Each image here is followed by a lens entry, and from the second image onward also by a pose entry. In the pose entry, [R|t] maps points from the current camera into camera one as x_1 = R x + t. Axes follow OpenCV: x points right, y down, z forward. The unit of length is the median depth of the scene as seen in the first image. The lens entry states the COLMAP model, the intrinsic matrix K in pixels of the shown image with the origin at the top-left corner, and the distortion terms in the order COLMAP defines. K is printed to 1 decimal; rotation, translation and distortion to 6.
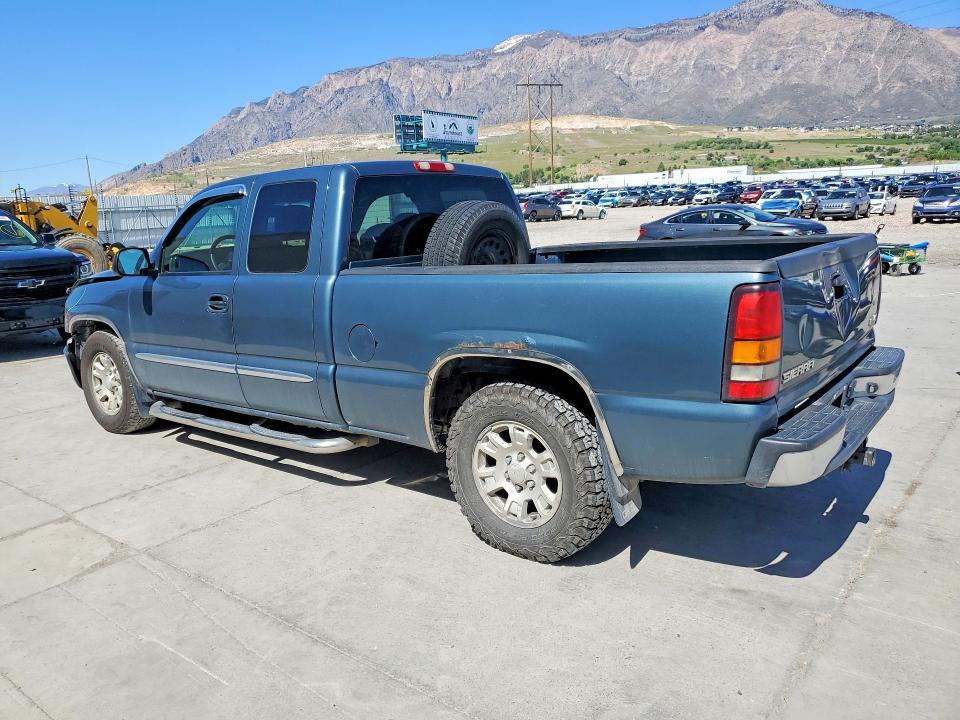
lens RADIAL K [[755.2, 0, 480.0], [0, 755.2, 360.0], [0, 0, 1]] dist [-0.109583, 0.147848]
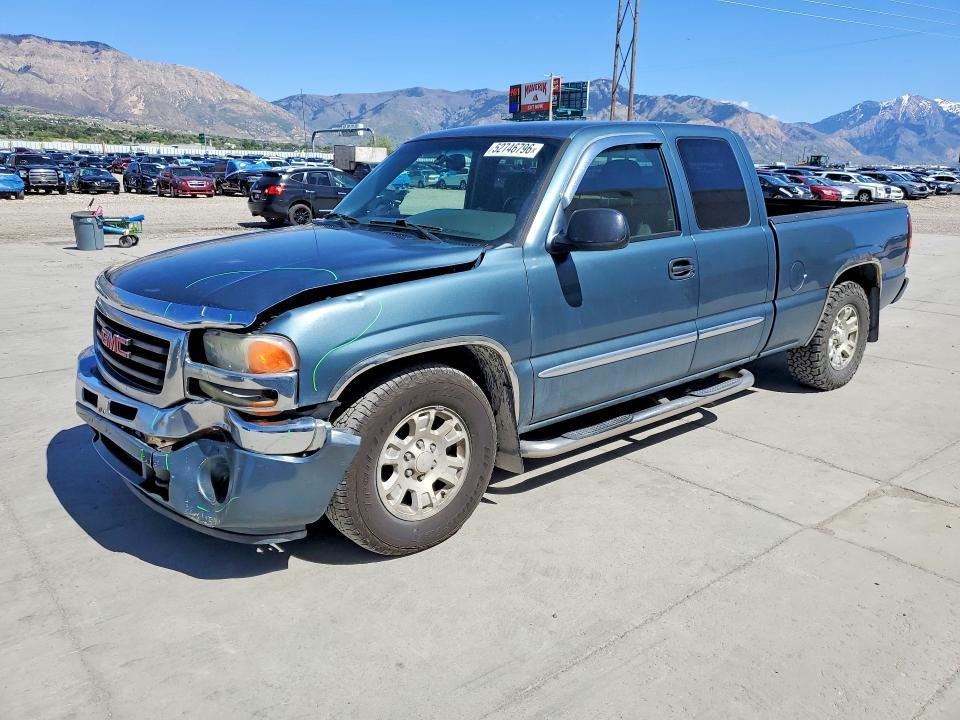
lens RADIAL K [[673.6, 0, 480.0], [0, 673.6, 360.0], [0, 0, 1]] dist [0.000350, -0.051728]
pose [[0.256426, -0.179767, 0.949700, -1.218230], [0.202051, 0.970814, 0.129209, -0.123401], [-0.945209, 0.158755, 0.285265, 1.030628]]
